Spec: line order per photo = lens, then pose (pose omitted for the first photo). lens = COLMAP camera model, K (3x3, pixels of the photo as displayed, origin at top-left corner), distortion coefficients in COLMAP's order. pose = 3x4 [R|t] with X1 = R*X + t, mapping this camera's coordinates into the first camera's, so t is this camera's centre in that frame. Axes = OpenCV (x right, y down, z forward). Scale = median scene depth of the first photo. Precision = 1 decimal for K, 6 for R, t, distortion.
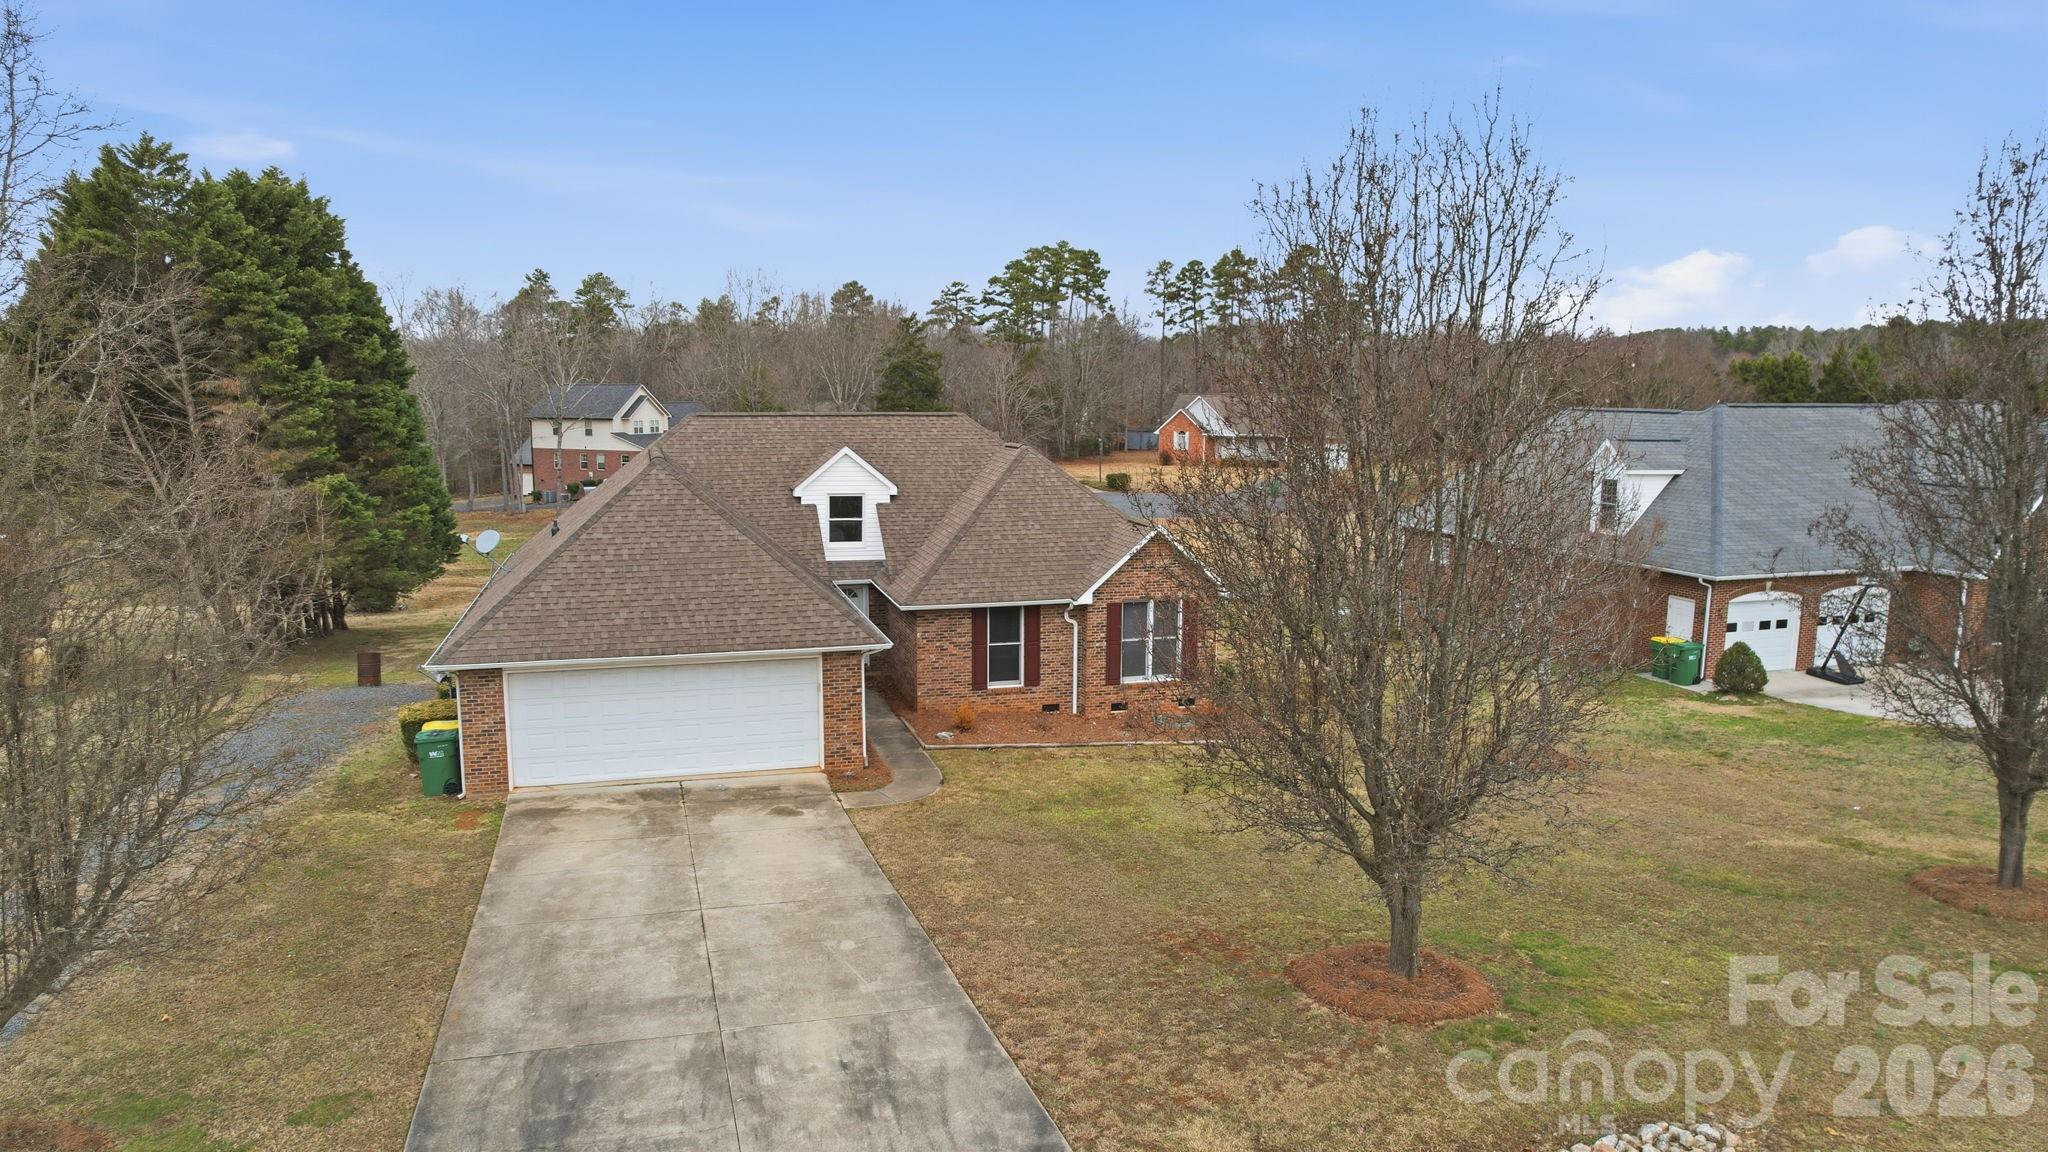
lens RADIAL K [[1308.3, 0, 1030.1], [0, 1308.3, 588.2], [0, 0, 1]] dist [-0.066970, 0.048064]
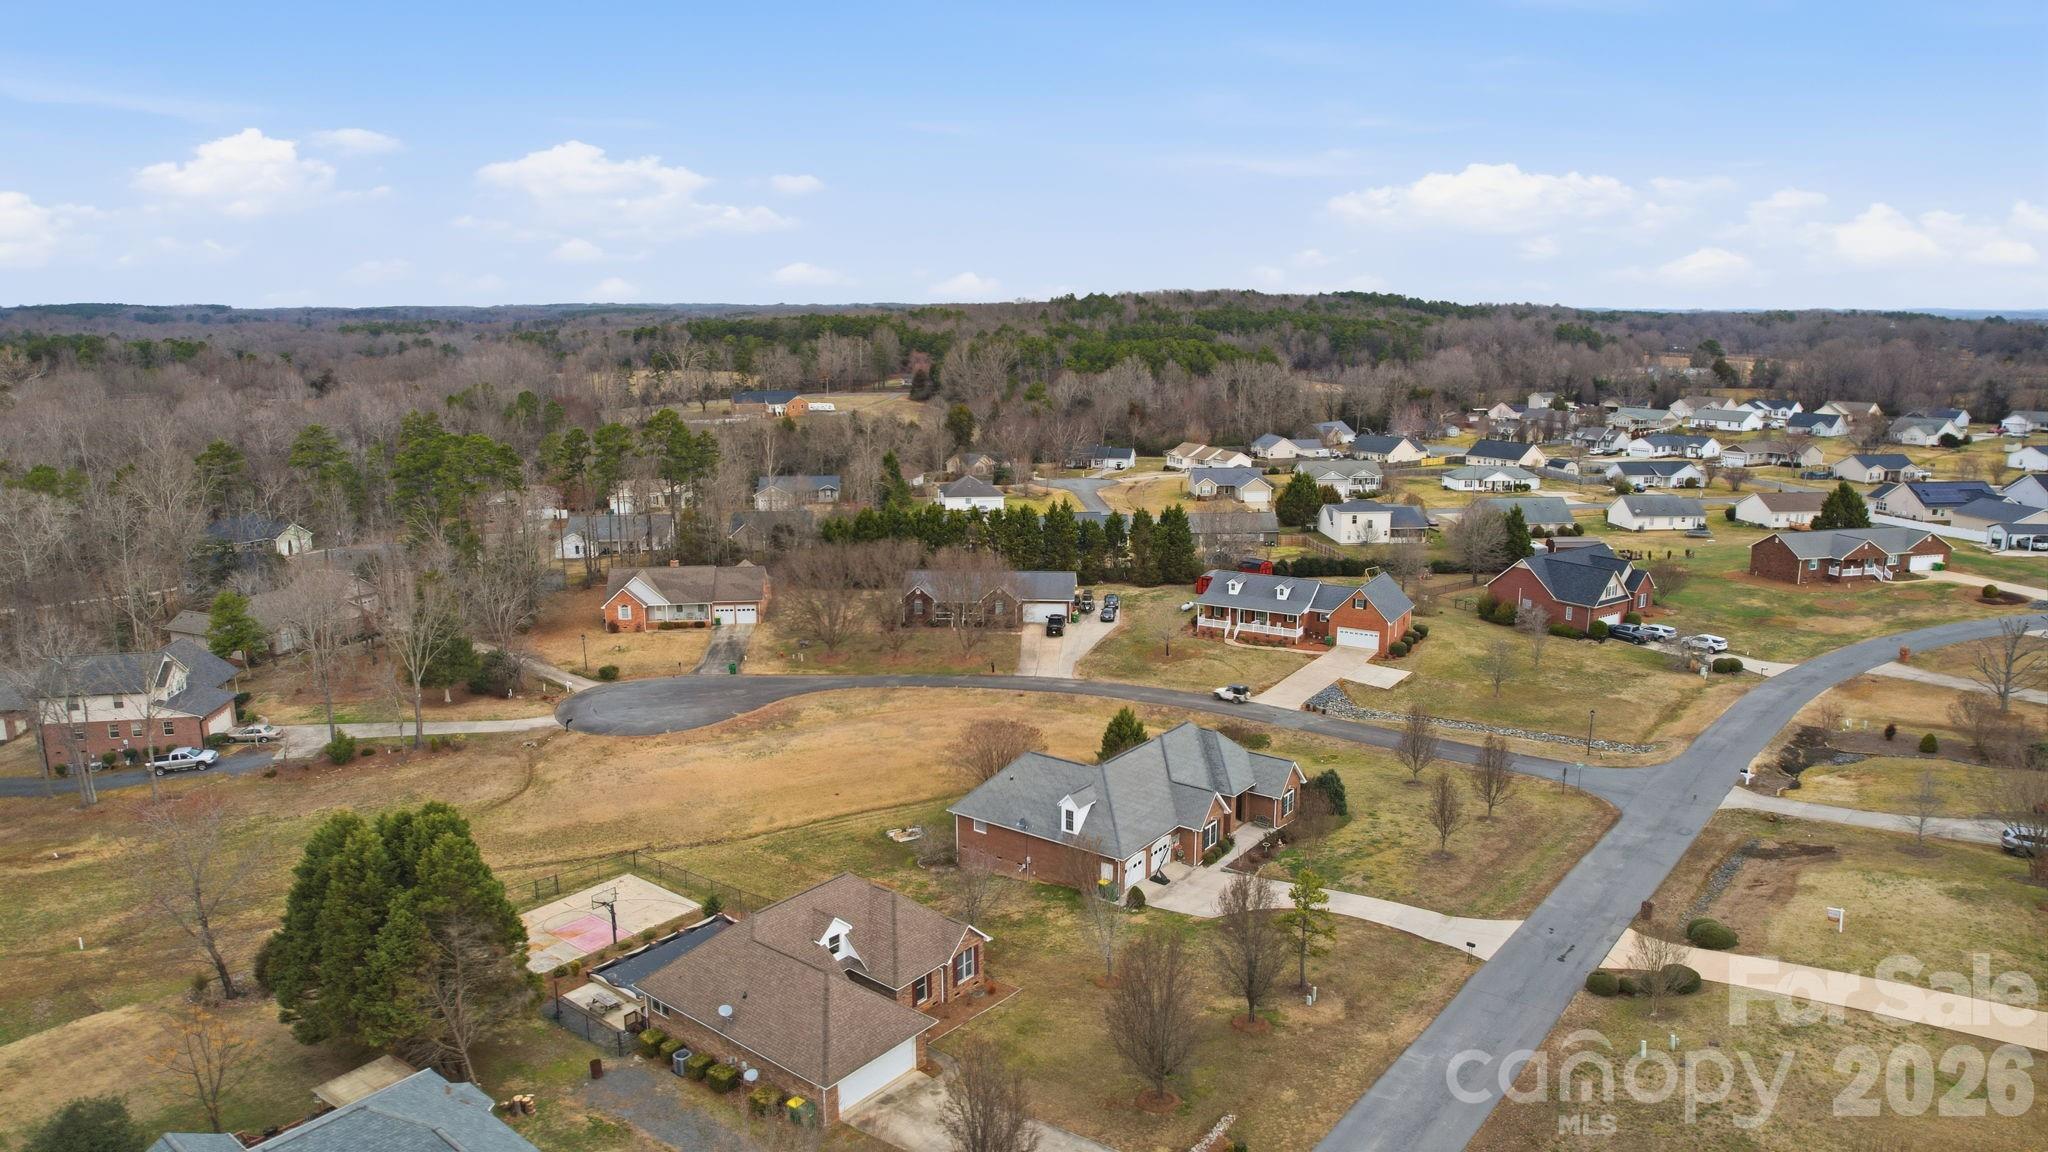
lens RADIAL K [[1308.3, 0, 1024.9], [0, 1308.3, 580.3], [0, 0, 1]] dist [-0.066970, 0.048064]
pose [[0.821501, -0.126144, 0.556079, -1.155339], [0.095362, 0.991882, 0.084125, -0.929472], [-0.562176, -0.016080, 0.826861, -1.180112]]
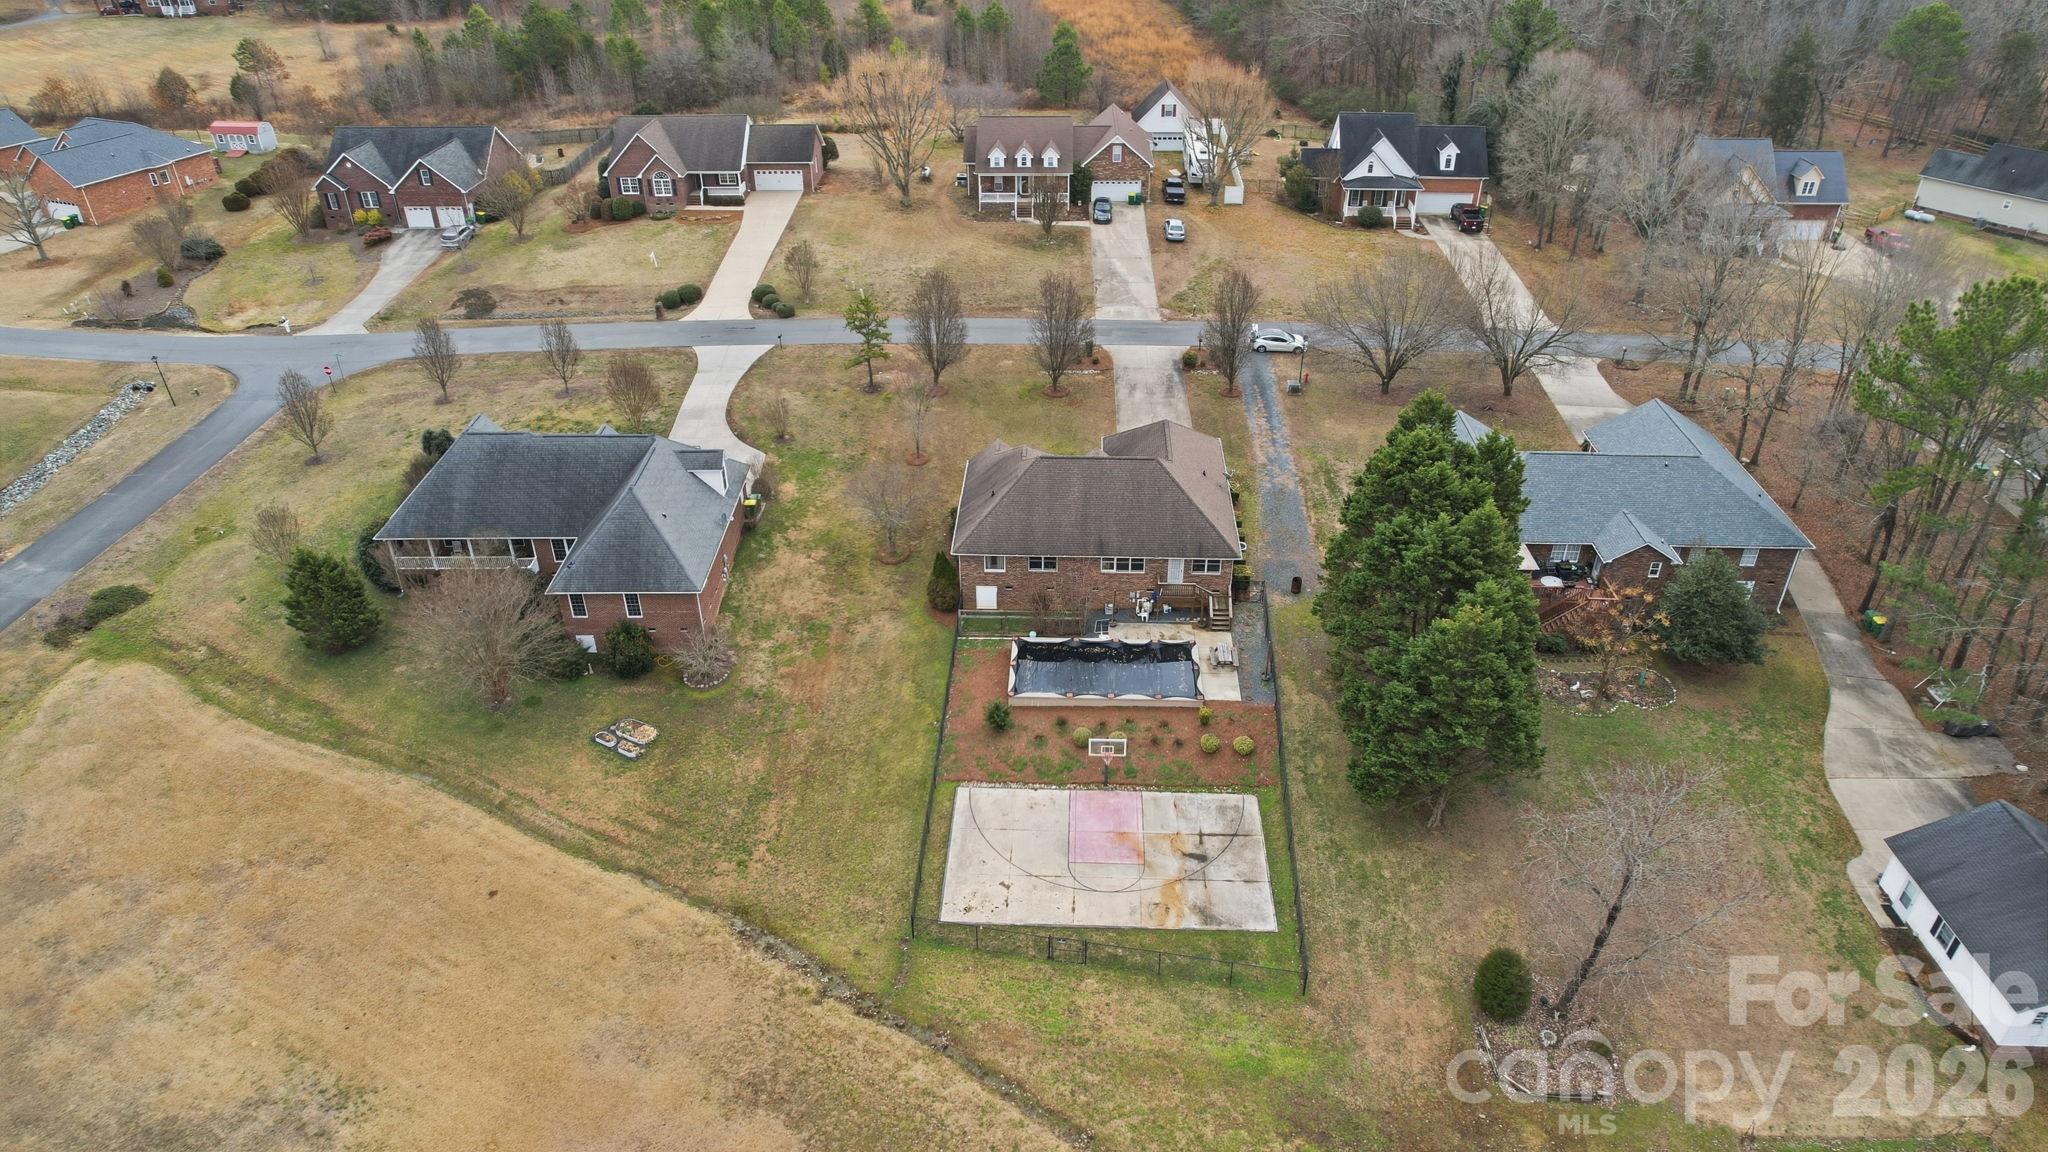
lens RADIAL K [[1308.3, 0, 1028.7], [0, 1308.3, 578.8], [0, 0, 1]] dist [-0.066970, 0.048064]
pose [[-0.945012, -0.173783, 0.277043, -0.815509], [0.049956, 0.760481, 0.647435, -1.679854], [-0.323199, 0.625674, -0.709982, 3.218355]]
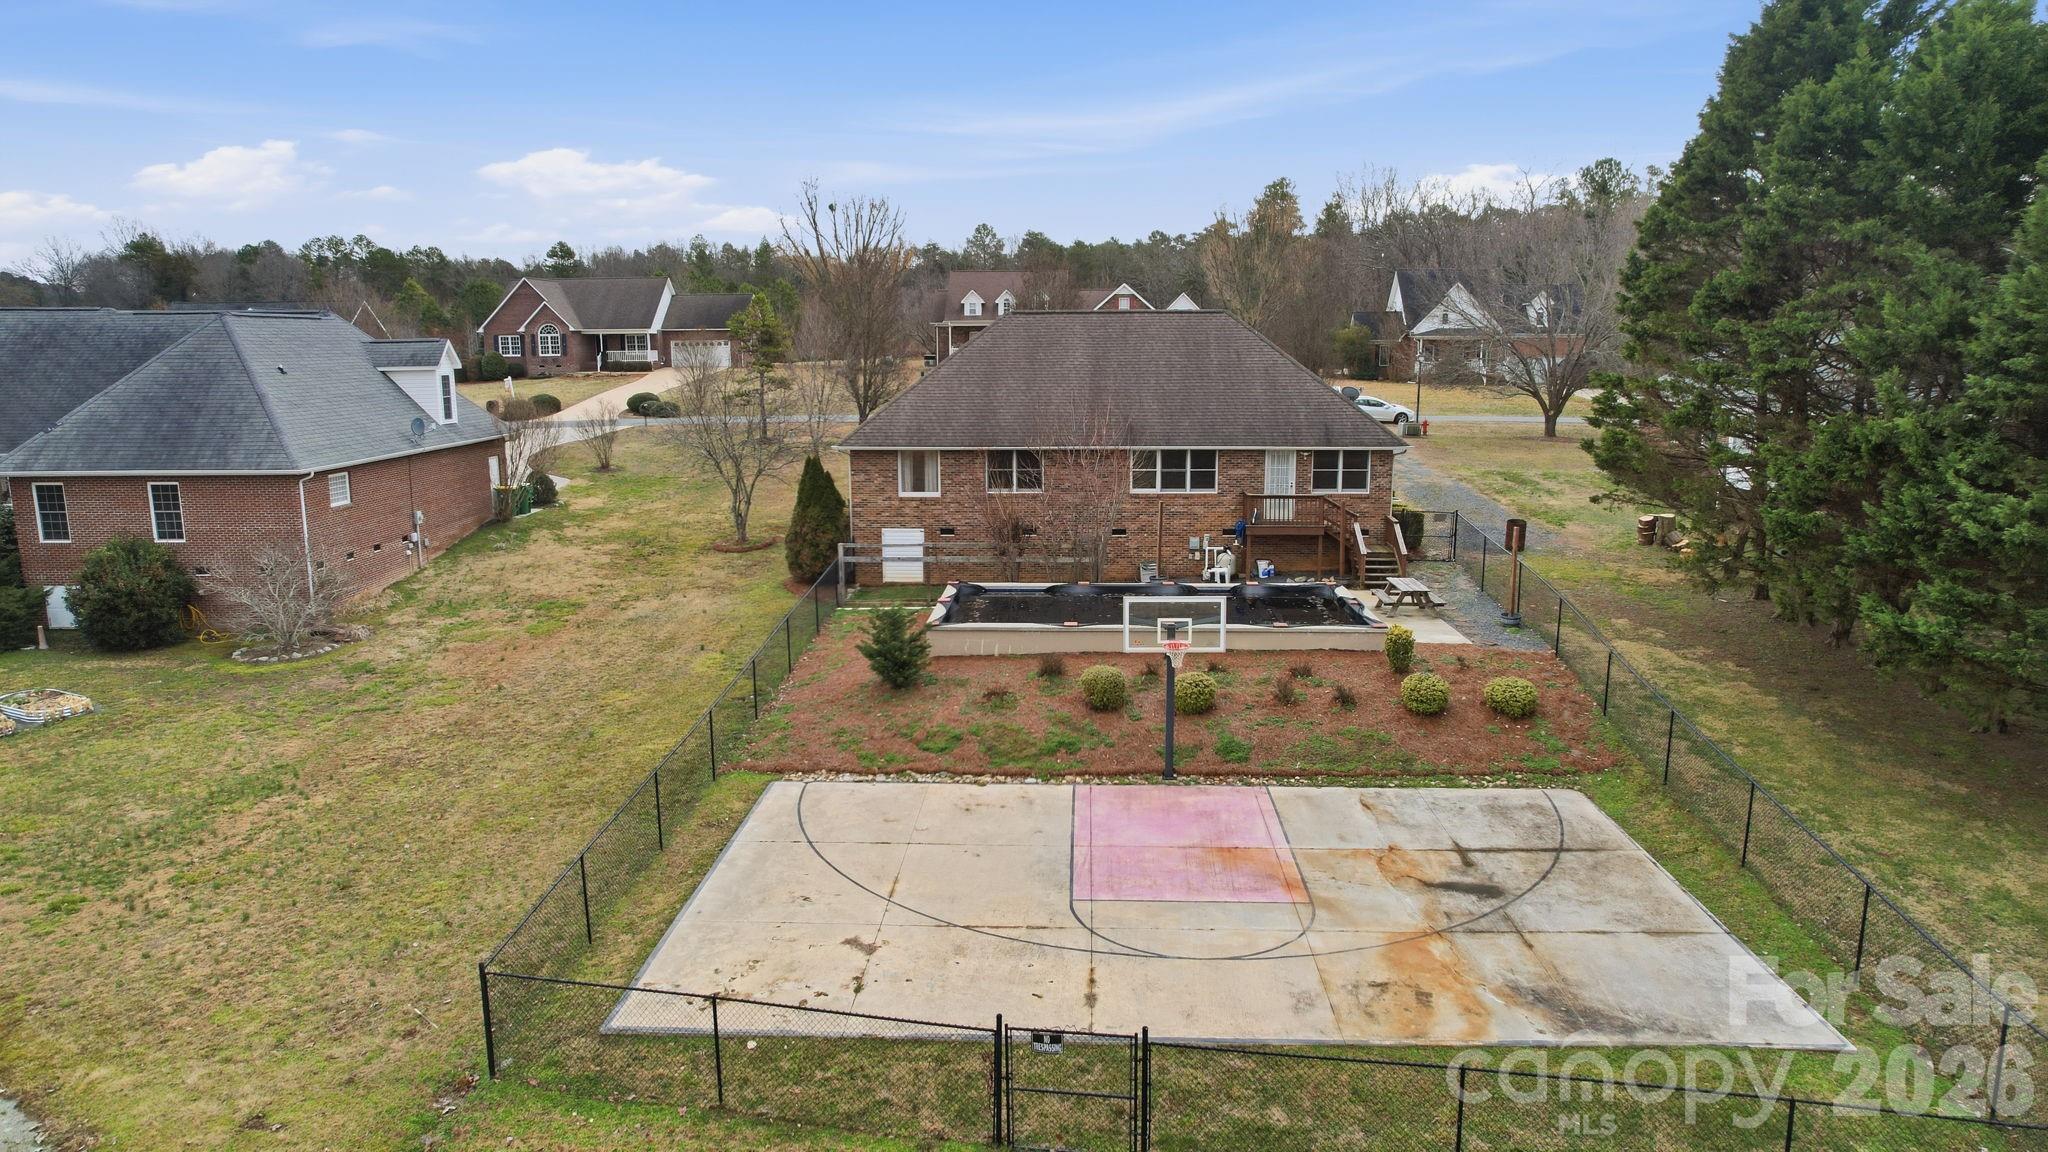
lens RADIAL K [[1308.3, 0, 1025.8], [0, 1308.3, 585.0], [0, 0, 1]] dist [-0.066970, 0.048064]
pose [[-0.944554, -0.062272, 0.322397, -0.555522], [0.048029, 0.945090, 0.323262, -0.334288], [-0.324825, 0.320823, -0.889698, 2.539450]]
